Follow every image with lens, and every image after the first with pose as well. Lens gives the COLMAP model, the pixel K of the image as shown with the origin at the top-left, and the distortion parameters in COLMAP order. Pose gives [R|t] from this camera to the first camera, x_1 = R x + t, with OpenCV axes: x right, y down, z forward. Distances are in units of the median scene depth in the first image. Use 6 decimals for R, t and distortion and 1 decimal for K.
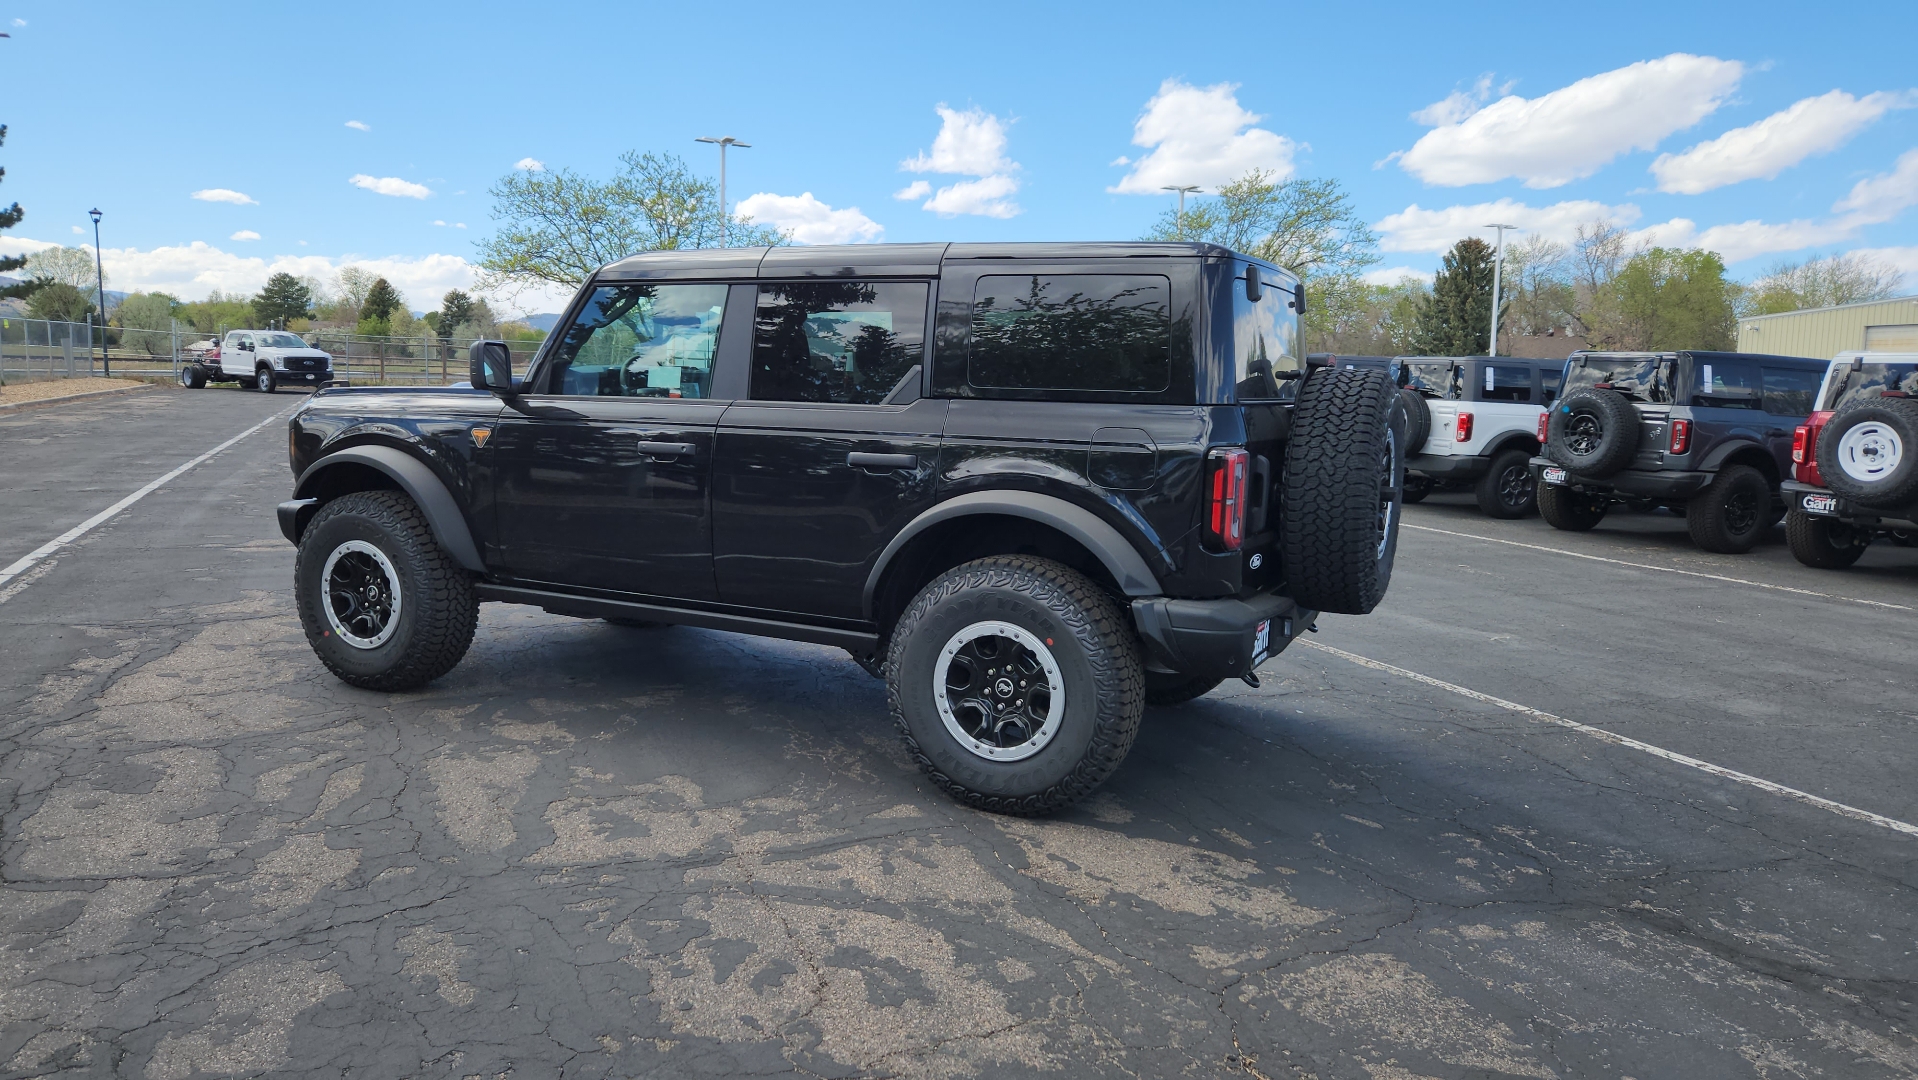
lens RADIAL K [[1281.6, 0, 916.9], [0, 1281.6, 529.9], [0, 0, 1]] dist [0.071082, -0.055666]
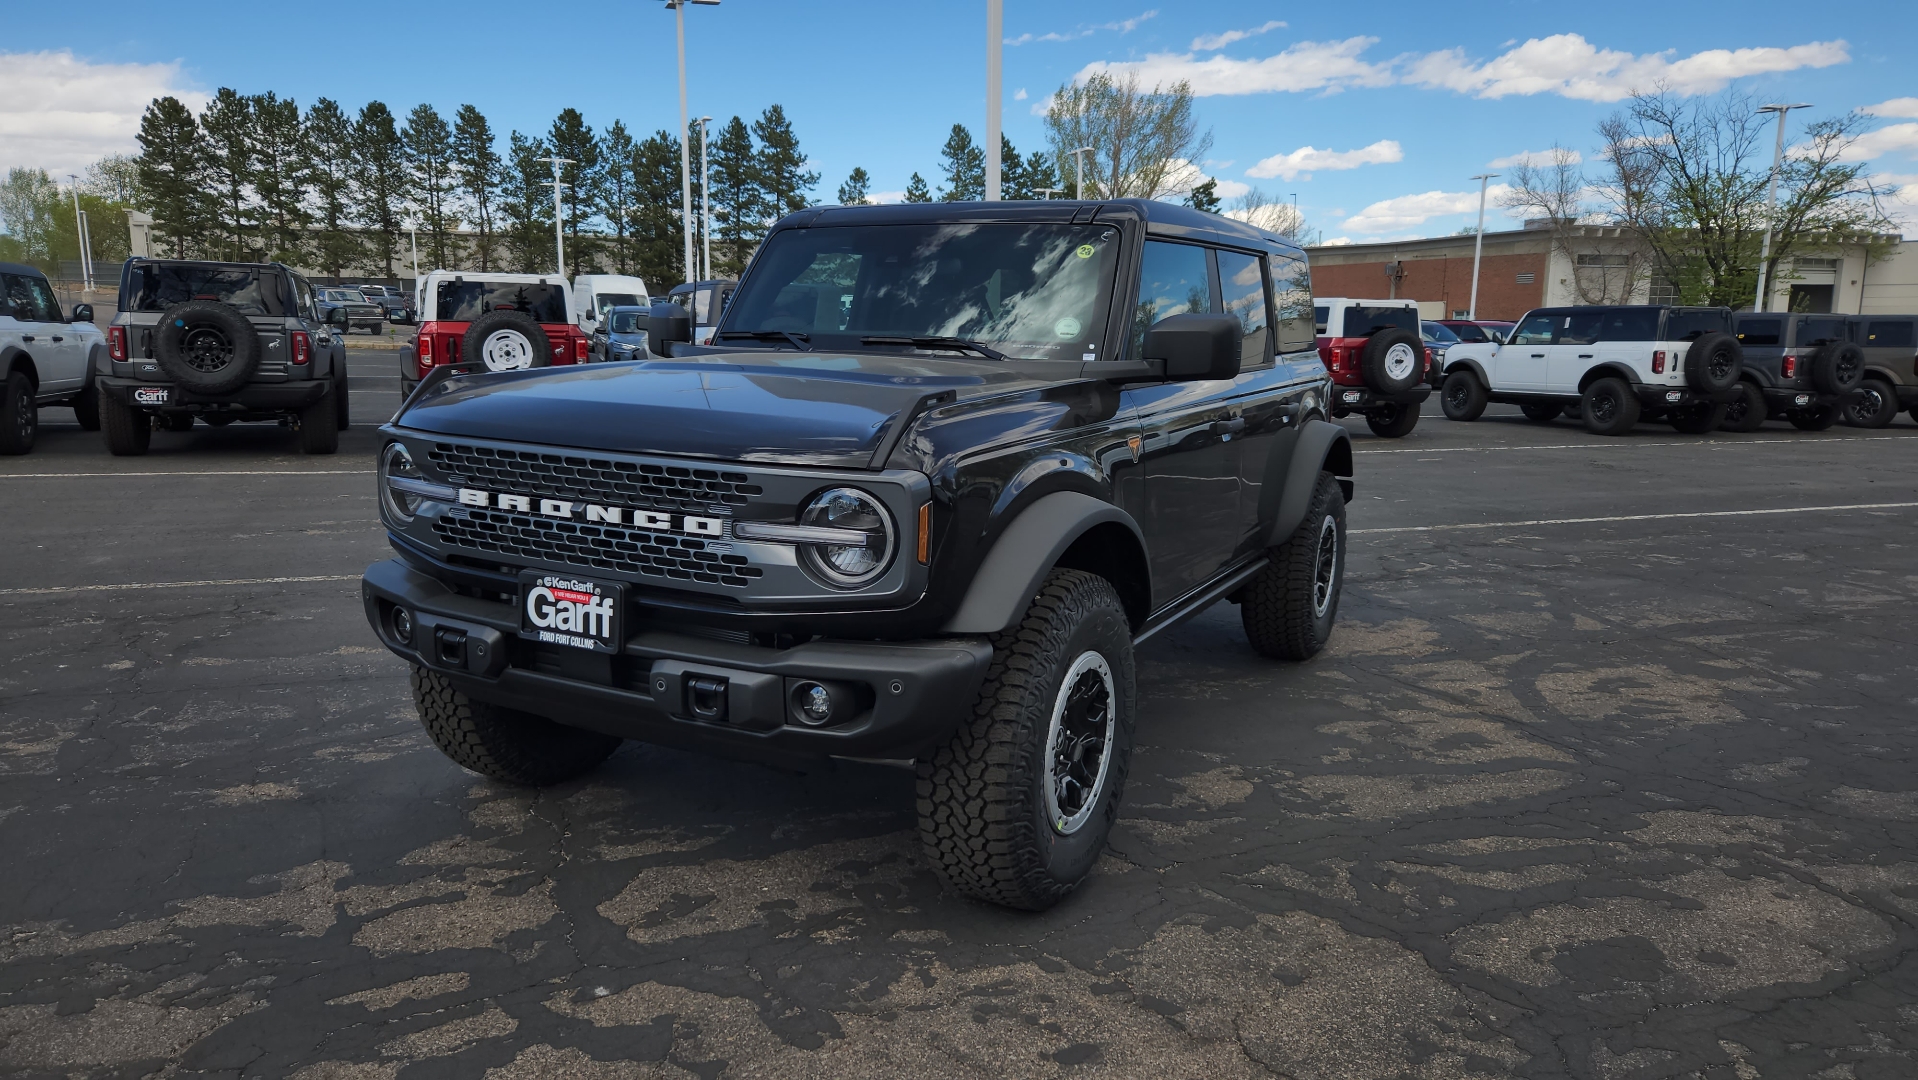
lens RADIAL K [[1285.6, 0, 924.8], [0, 1285.6, 547.3], [0, 0, 1]] dist [0.069588, -0.056037]
pose [[0.031343, -0.204031, 0.978463, -0.989126], [0.101088, 0.974571, 0.199981, -0.162867], [-0.994384, 0.092643, 0.051171, 1.027283]]
